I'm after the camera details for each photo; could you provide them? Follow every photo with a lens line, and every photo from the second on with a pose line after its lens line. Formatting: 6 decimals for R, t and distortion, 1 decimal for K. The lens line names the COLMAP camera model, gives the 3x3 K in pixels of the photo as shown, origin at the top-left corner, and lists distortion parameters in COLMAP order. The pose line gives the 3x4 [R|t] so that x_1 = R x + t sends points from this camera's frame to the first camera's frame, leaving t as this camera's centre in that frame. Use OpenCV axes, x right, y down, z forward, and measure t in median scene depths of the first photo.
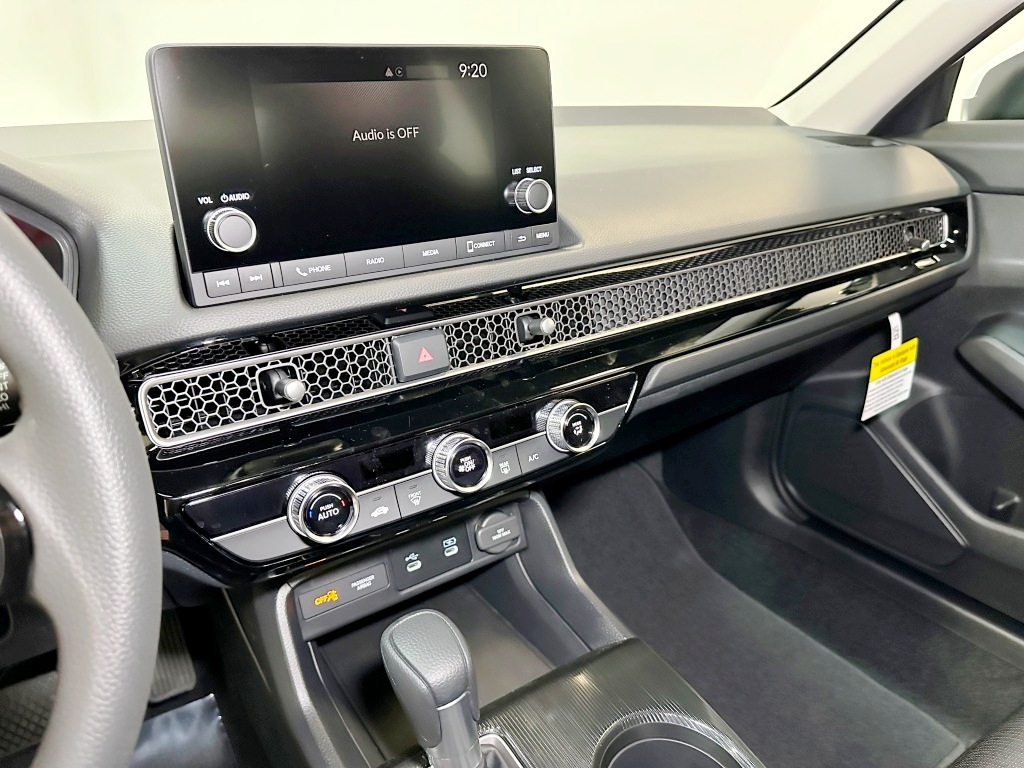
lens RADIAL K [[768.0, 0, 512.0], [0, 768.0, 384.0], [0, 0, 1]] dist [-0.016749, -0.005343]
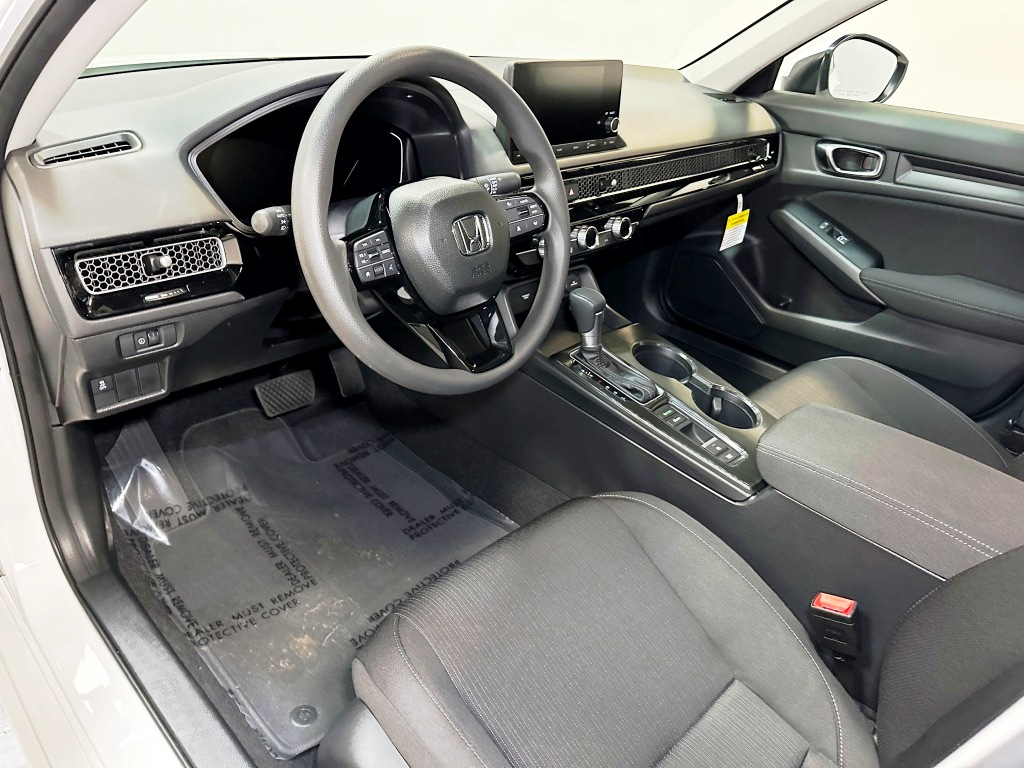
lens RADIAL K [[768.0, 0, 512.0], [0, 768.0, 384.0], [0, 0, 1]] dist [-0.016749, -0.005343]
pose [[0.974719, 0.005398, 0.223369, -0.467120], [-0.035648, 0.990660, 0.131616, 0.142353], [-0.220572, -0.136252, 0.965807, -0.765910]]
